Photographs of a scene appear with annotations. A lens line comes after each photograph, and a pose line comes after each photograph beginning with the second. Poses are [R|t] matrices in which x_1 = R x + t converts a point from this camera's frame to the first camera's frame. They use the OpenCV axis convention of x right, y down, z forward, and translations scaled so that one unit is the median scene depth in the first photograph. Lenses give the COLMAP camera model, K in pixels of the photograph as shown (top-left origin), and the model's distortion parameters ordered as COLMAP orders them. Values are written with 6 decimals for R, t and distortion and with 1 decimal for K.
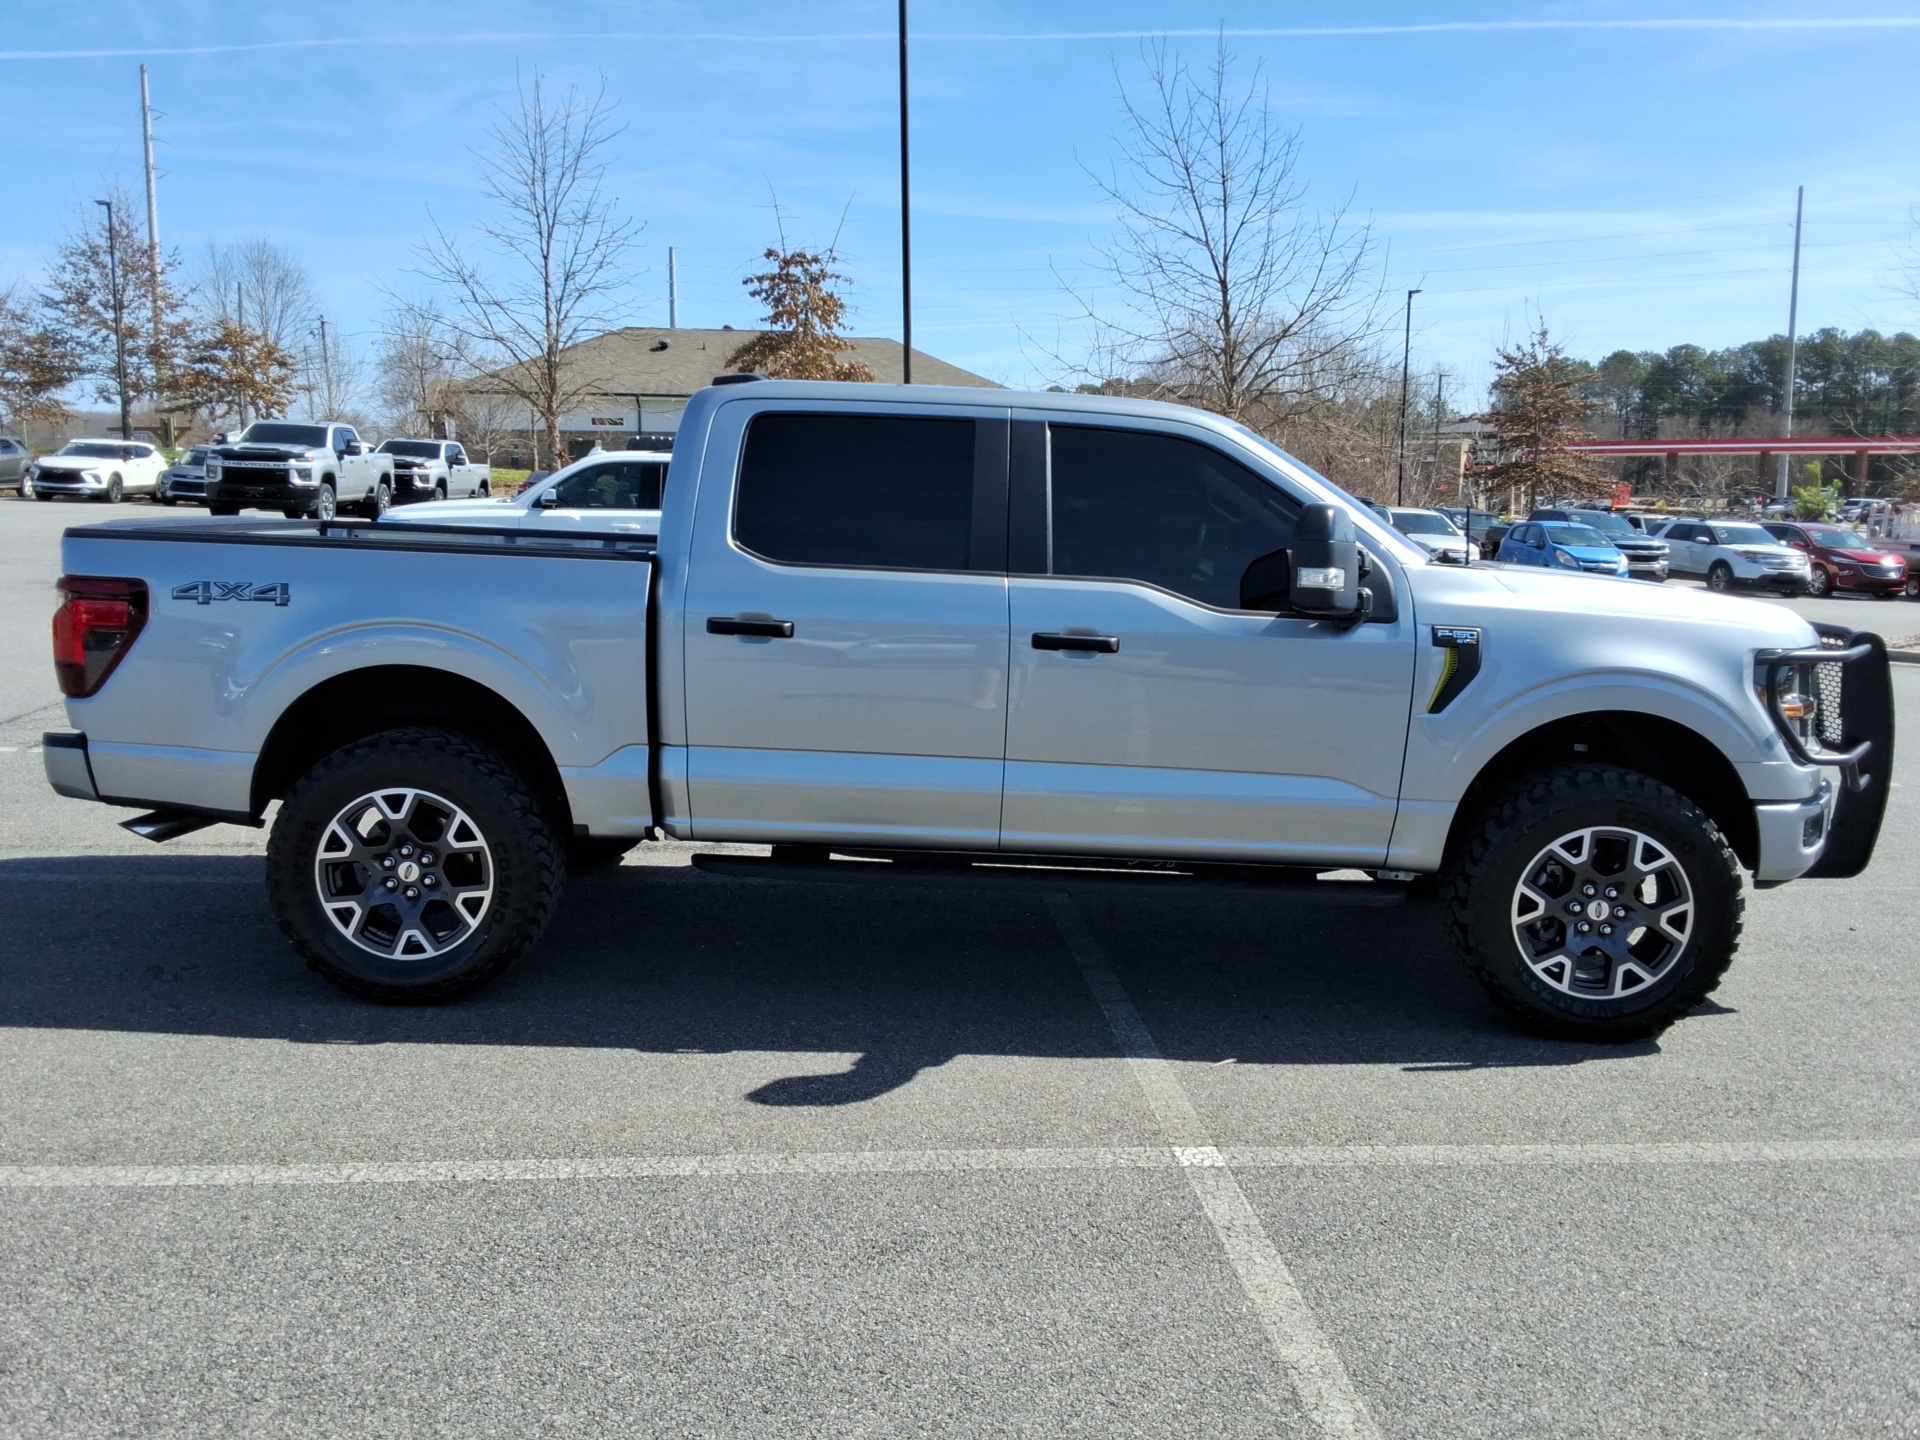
lens RADIAL K [[1552.6, 0, 961.6], [0, 1552.6, 720.2], [0, 0, 1]] dist [0.109254, -0.169318]
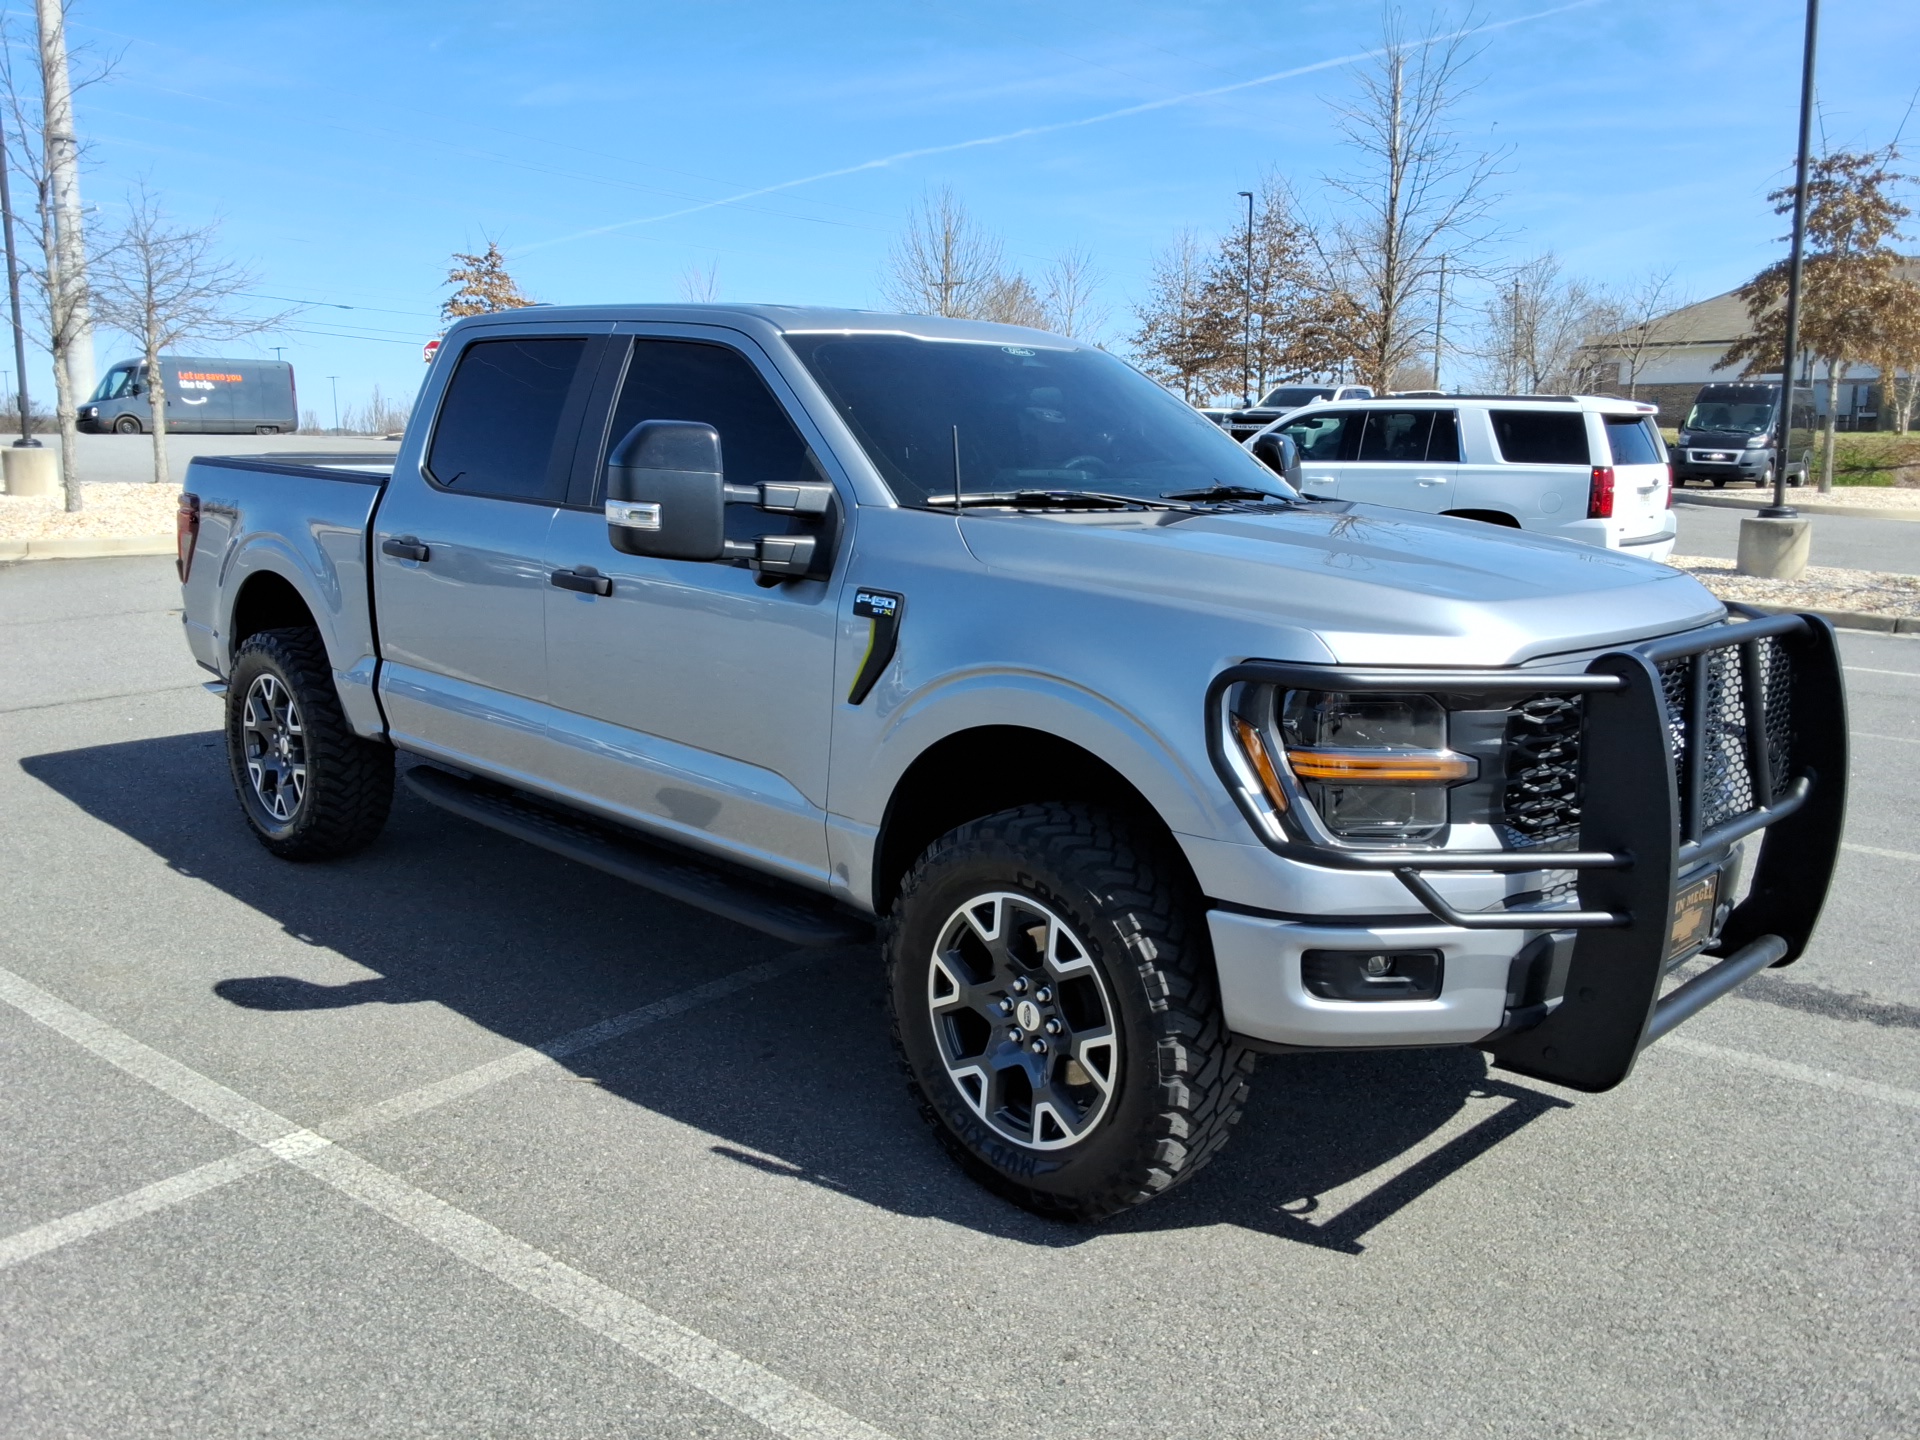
lens RADIAL K [[1552.6, 0, 974.7], [0, 1552.6, 709.2], [0, 0, 1]] dist [0.109254, -0.169318]
pose [[0.726796, 0.107107, -0.678451, 0.839966], [-0.096594, 0.993889, 0.053427, -0.046441], [0.680027, 0.026704, 0.732701, 0.486166]]
